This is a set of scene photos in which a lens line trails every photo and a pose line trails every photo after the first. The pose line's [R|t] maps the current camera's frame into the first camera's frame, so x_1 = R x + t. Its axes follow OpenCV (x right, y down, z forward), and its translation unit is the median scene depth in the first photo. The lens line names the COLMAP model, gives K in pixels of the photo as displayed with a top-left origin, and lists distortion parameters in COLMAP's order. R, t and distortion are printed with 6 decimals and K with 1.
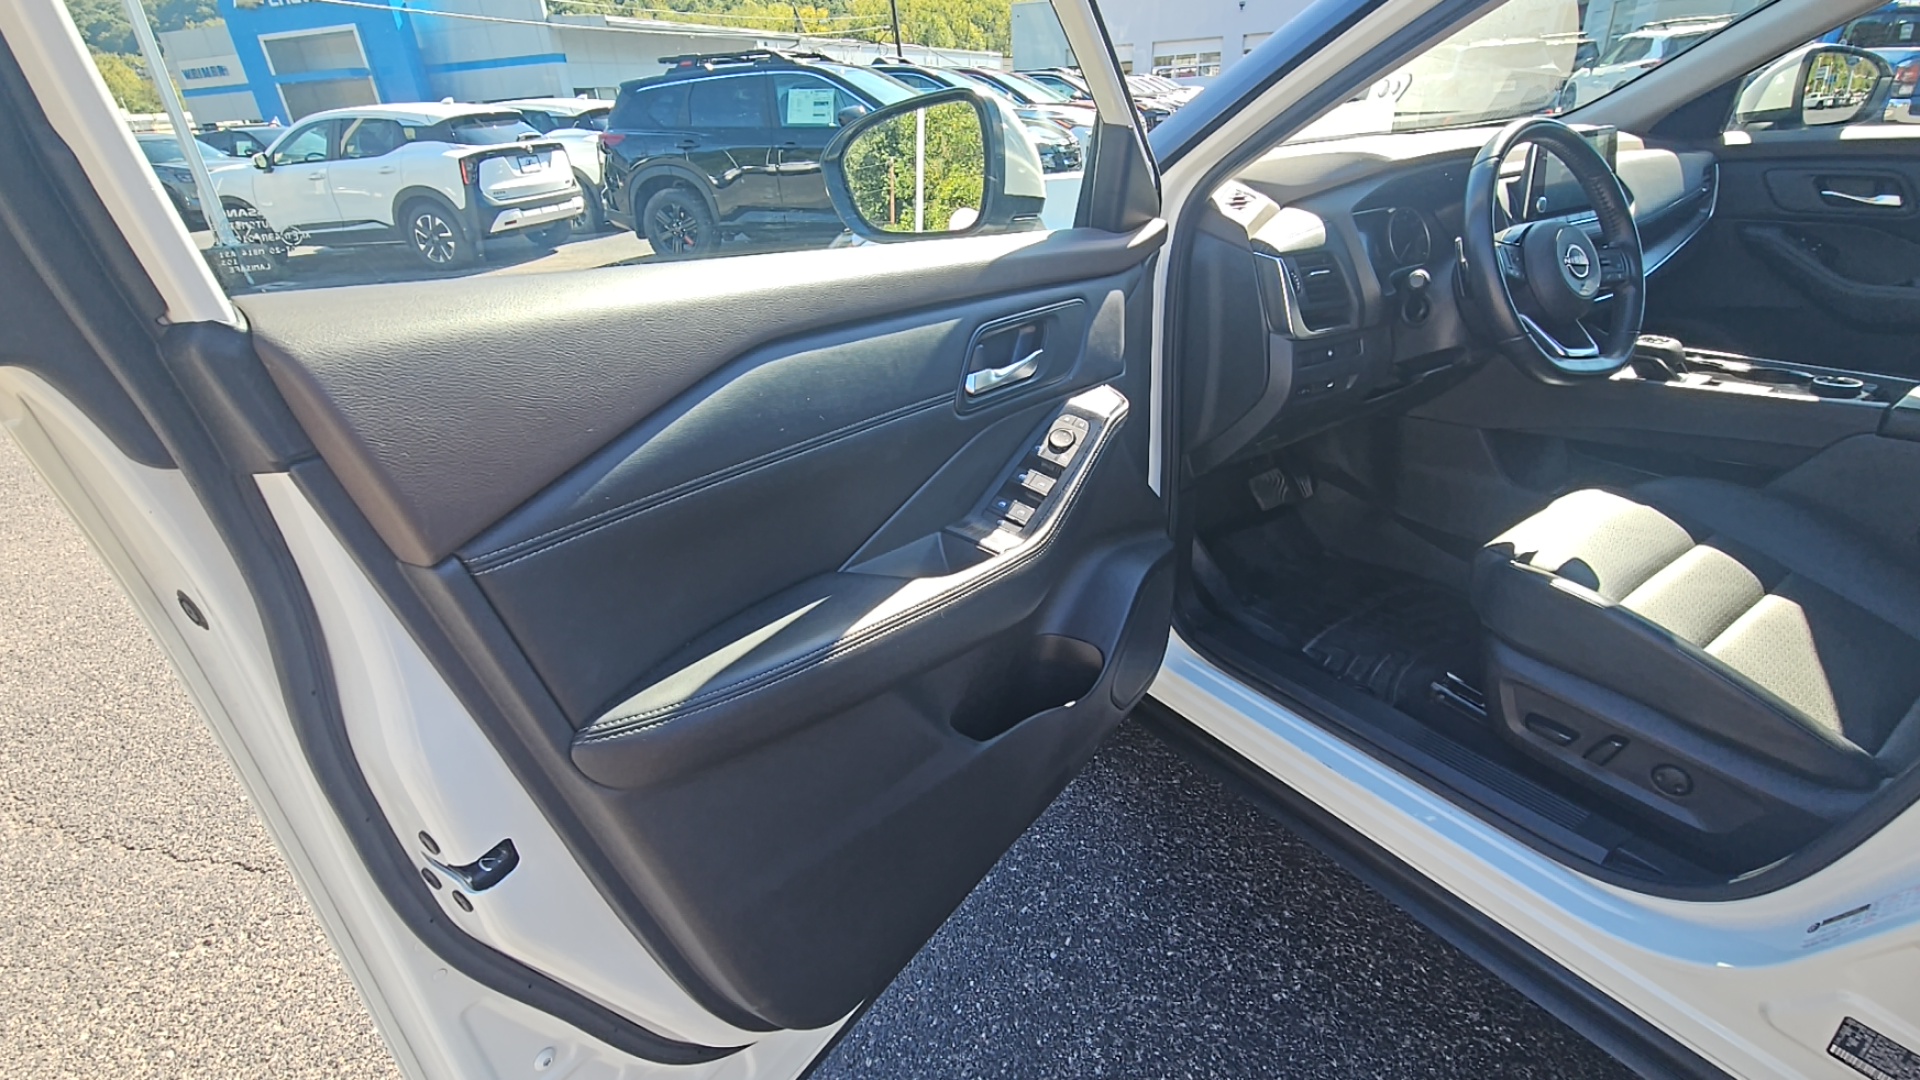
lens RADIAL K [[858.2, 0, 958.2], [0, 858.2, 533.7], [0, 0, 1]] dist [0.016421, -0.010492]
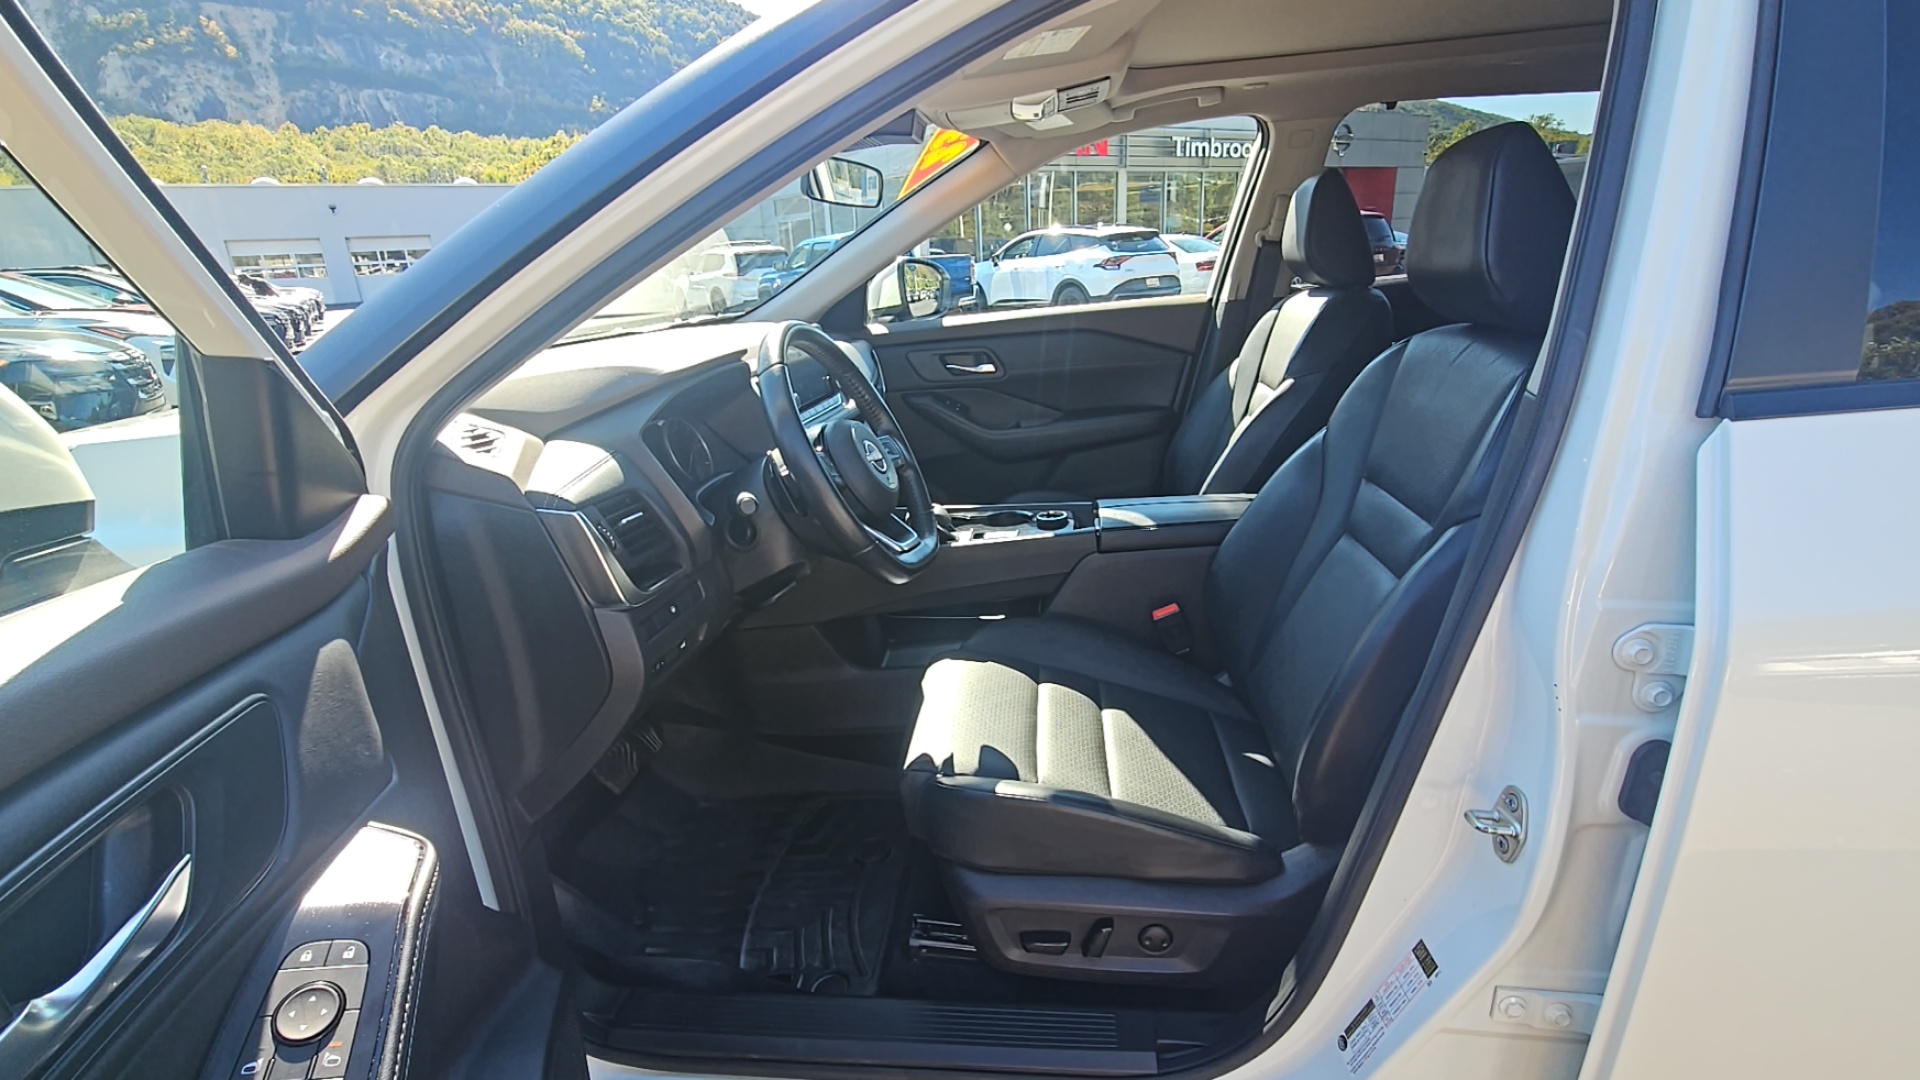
lens RADIAL K [[858.2, 0, 958.2], [0, 858.2, 533.7], [0, 0, 1]] dist [0.016421, -0.010492]
pose [[0.642469, -0.211976, 0.736410, 0.006498], [0.354829, 0.934045, -0.040700, -0.022310], [-0.679212, 0.287449, 0.675310, 0.042645]]
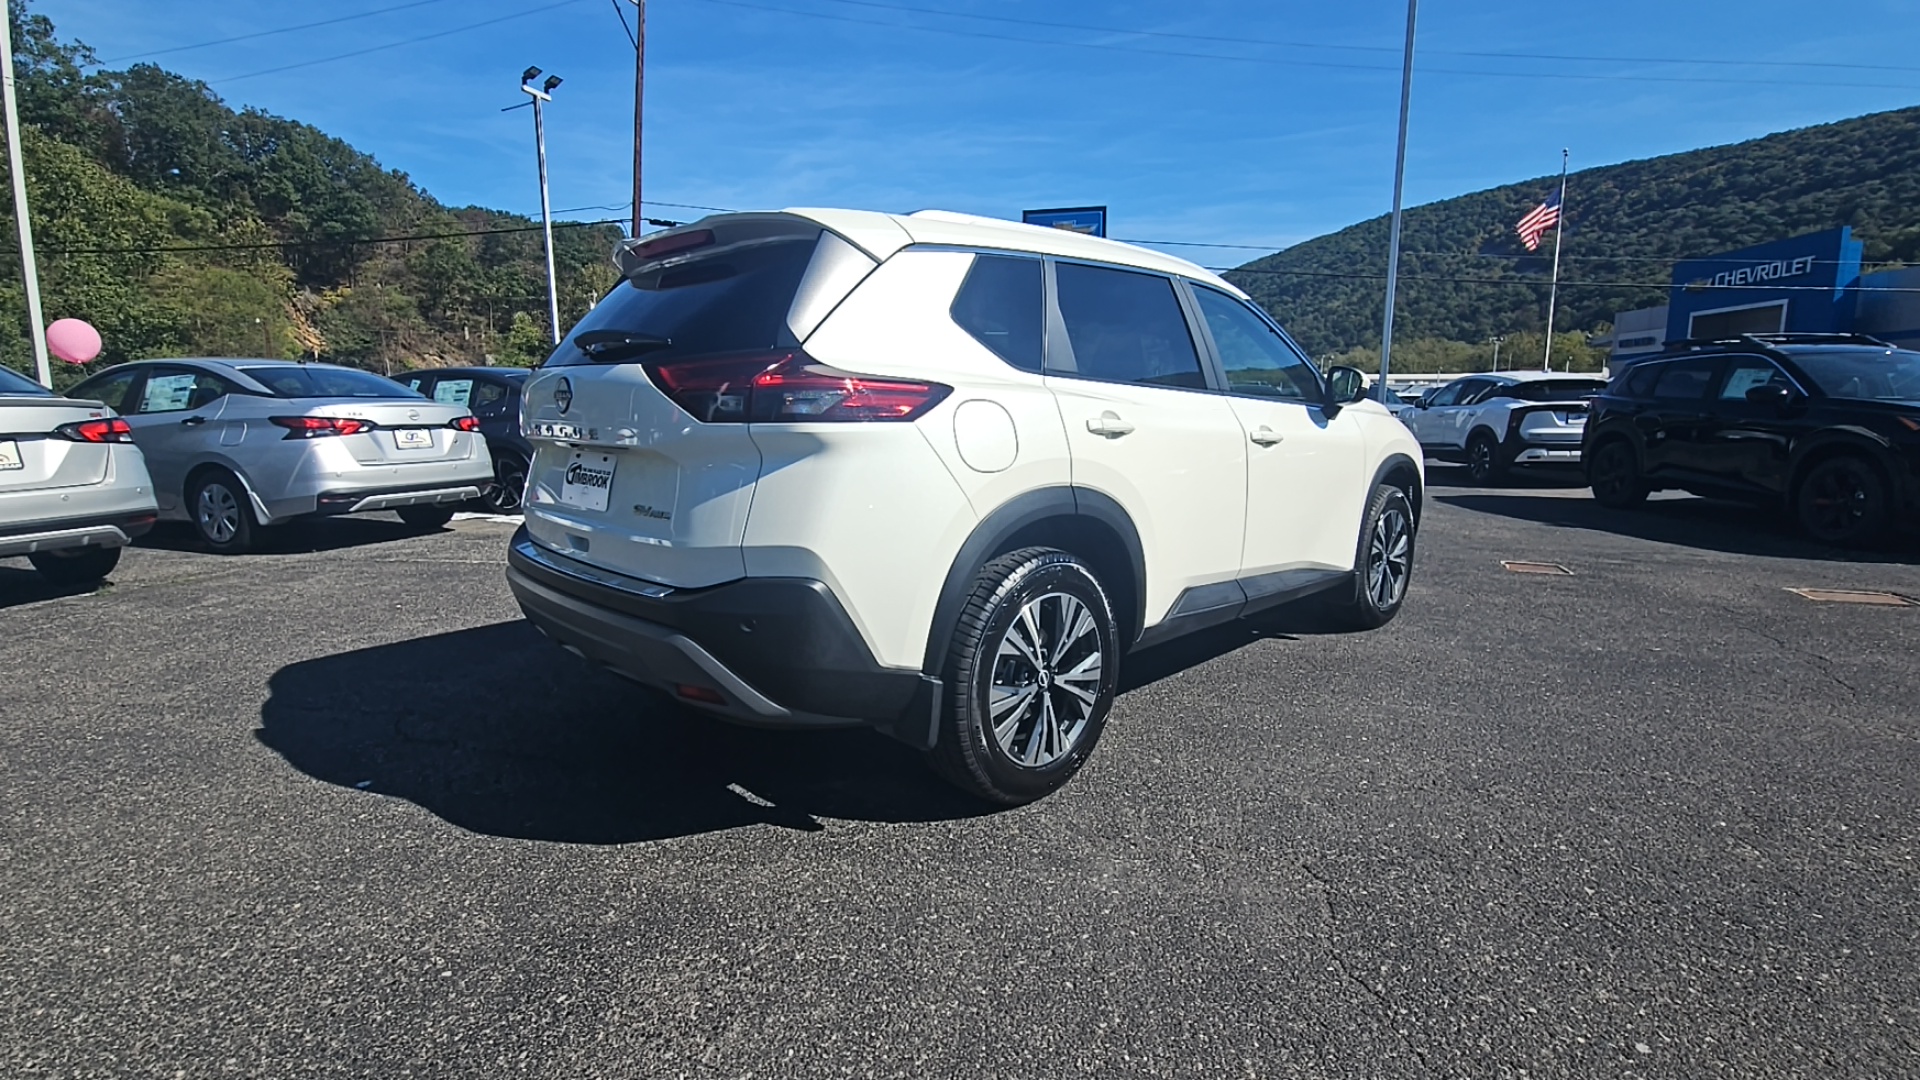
lens RADIAL K [[858.2, 0, 958.2], [0, 858.2, 533.7], [0, 0, 1]] dist [0.016421, -0.010492]
pose [[0.195173, 0.208596, -0.958330, 0.598345], [-0.455435, 0.884657, 0.099806, 0.000813], [0.868612, 0.416977, 0.267663, -0.038999]]
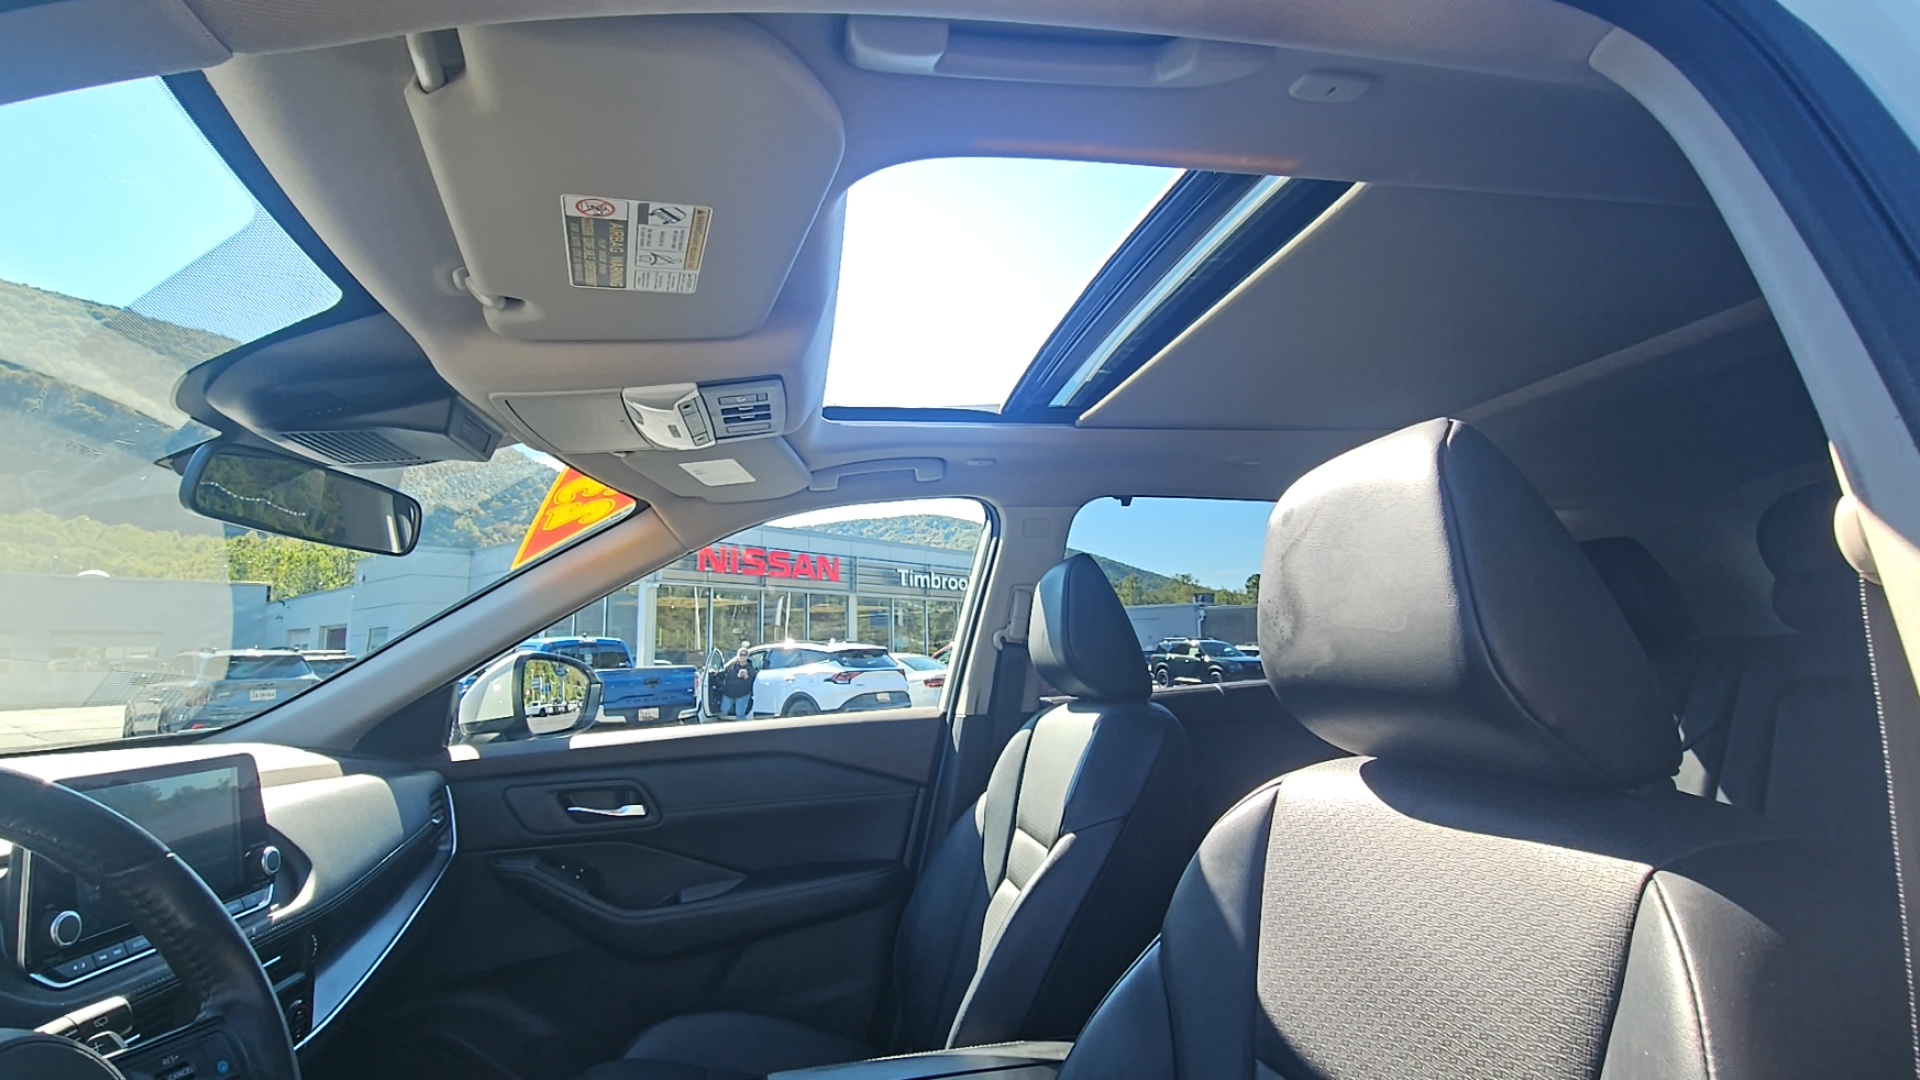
lens RADIAL K [[858.1, 0, 952.5], [0, 858.1, 534.7], [0, 0, 1]] dist [0.017358, -0.008716]
pose [[0.395568, 0.182264, 0.900170, 0.070939], [0.412079, 0.840700, -0.351305, -0.035157], [-0.820802, 0.509906, 0.257447, 0.070045]]
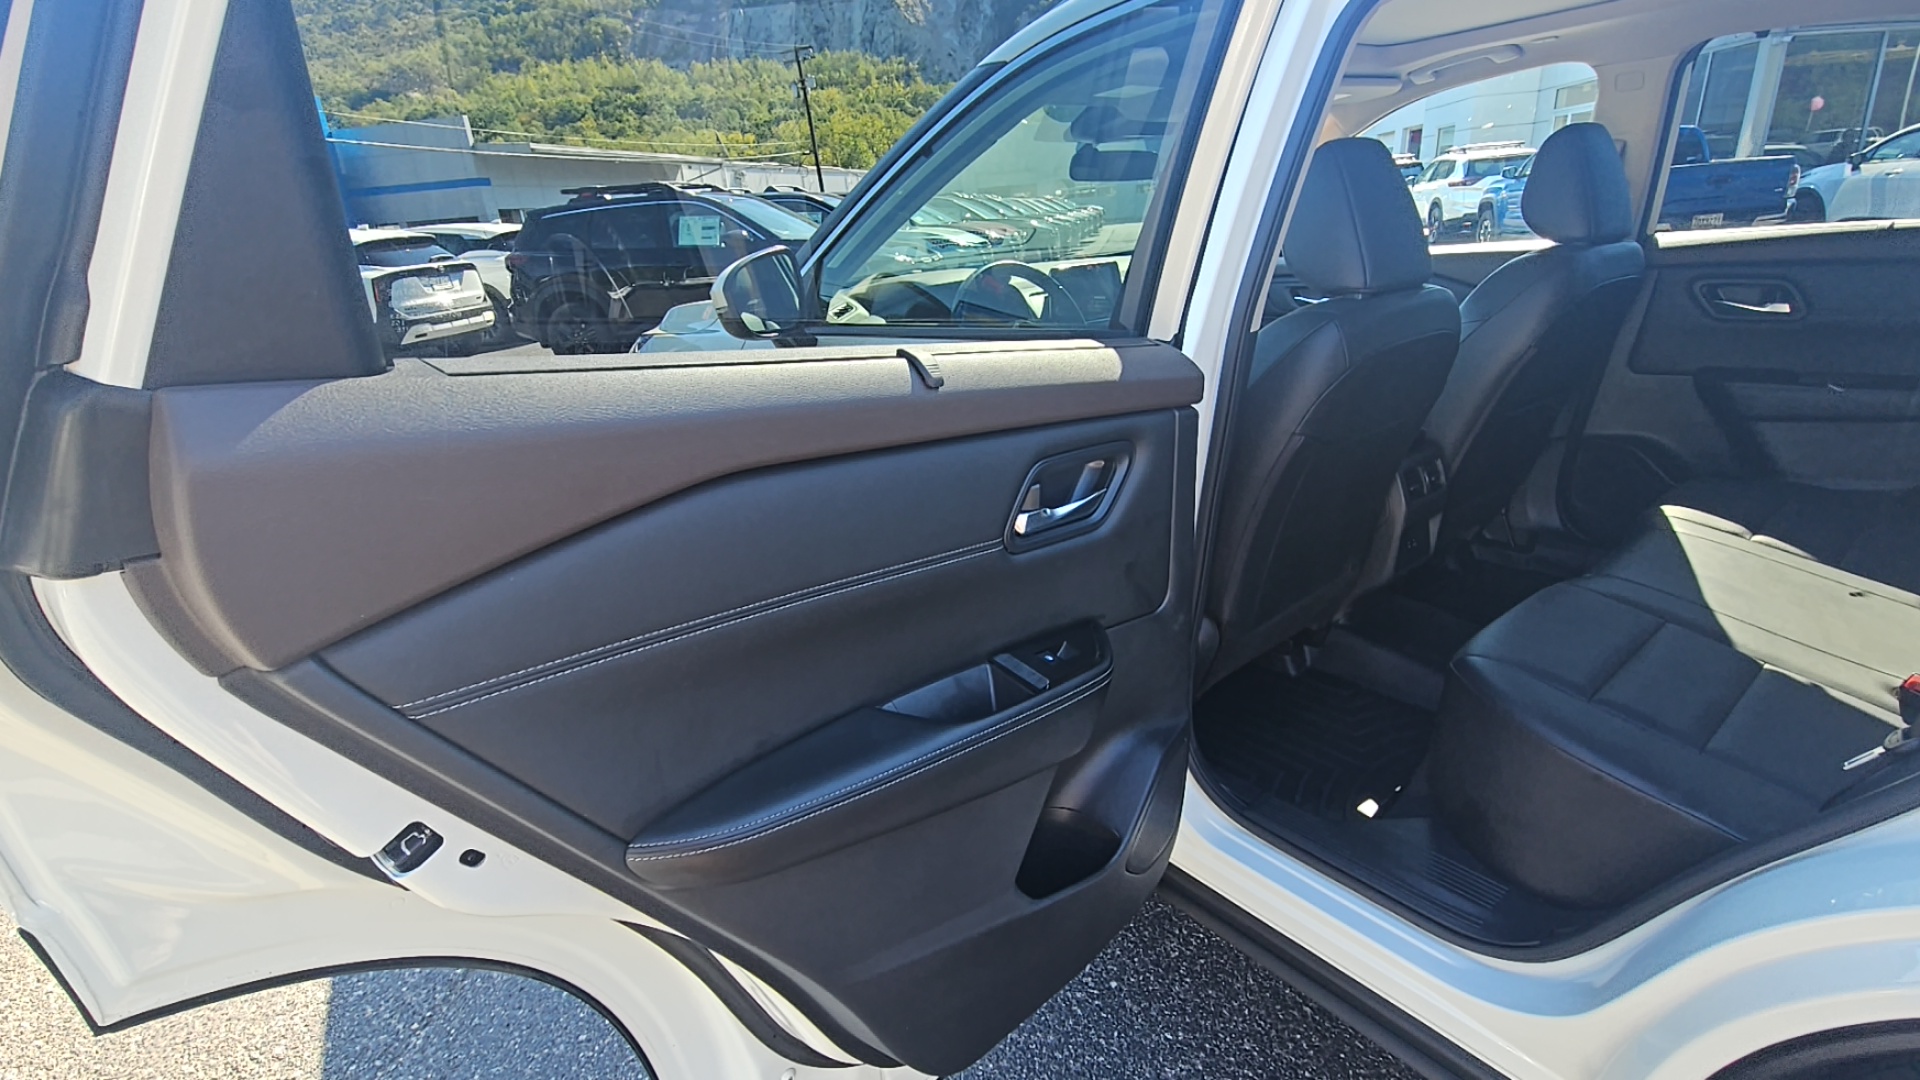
lens RADIAL K [[858.2, 0, 958.2], [0, 858.2, 533.7], [0, 0, 1]] dist [0.016421, -0.010492]
pose [[0.996770, -0.035805, 0.071892, 0.061571], [0.043566, 0.993035, -0.109466, 0.030370], [-0.067472, 0.112245, 0.991387, -0.080025]]
